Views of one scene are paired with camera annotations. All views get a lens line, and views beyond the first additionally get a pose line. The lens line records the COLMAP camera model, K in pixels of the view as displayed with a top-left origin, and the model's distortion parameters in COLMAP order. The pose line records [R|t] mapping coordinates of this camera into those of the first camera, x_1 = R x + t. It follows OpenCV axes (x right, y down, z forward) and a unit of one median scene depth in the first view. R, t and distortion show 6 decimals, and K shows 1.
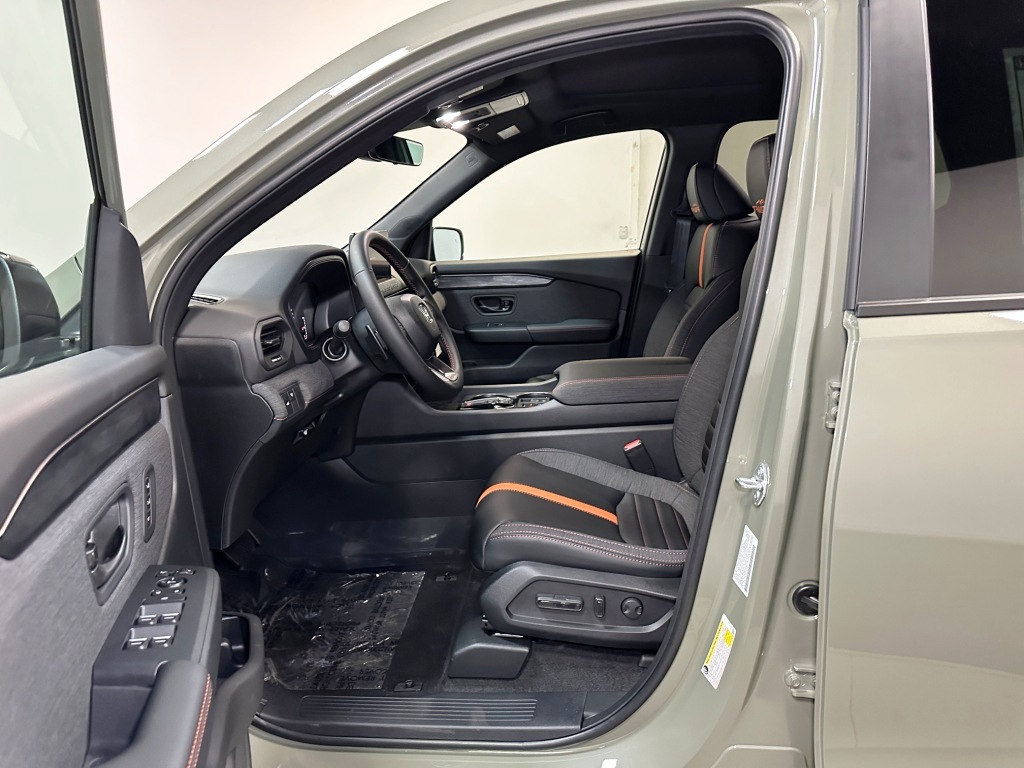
lens RADIAL K [[720.8, 0, 511.6], [0, 720.8, 400.8], [0, 0, 1]] dist [0.070094, -0.102506]
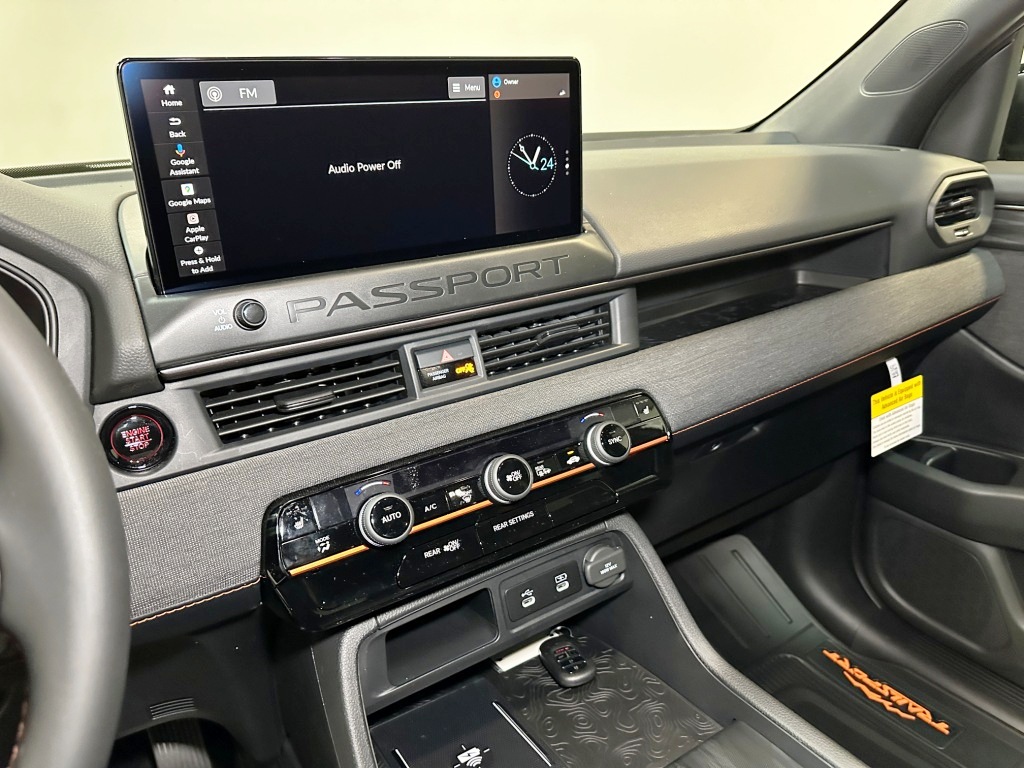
lens RADIAL K [[728.5, 0, 512.0], [0, 728.5, 384.0], [0, 0, 1]] dist [0.065247, -0.093263]
pose [[0.615363, 0.291869, -0.732217, 0.032568], [-0.176925, 0.956363, 0.232526, -0.134367], [0.768131, -0.013540, 0.640149, 0.612611]]
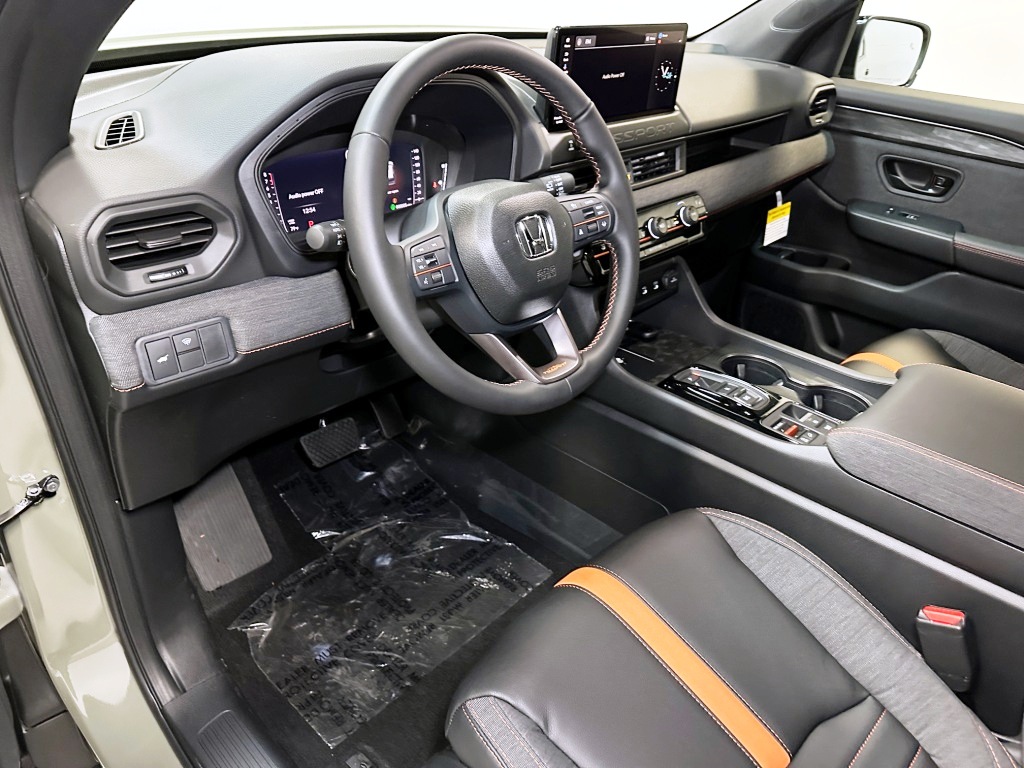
lens RADIAL K [[720.8, 0, 511.6], [0, 720.8, 400.8], [0, 0, 1]] dist [0.070094, -0.102506]
pose [[0.767953, 0.412284, -0.490173, 0.086236], [-0.245638, 0.896350, 0.369078, -0.111748], [0.591532, -0.163030, 0.789627, 0.333547]]
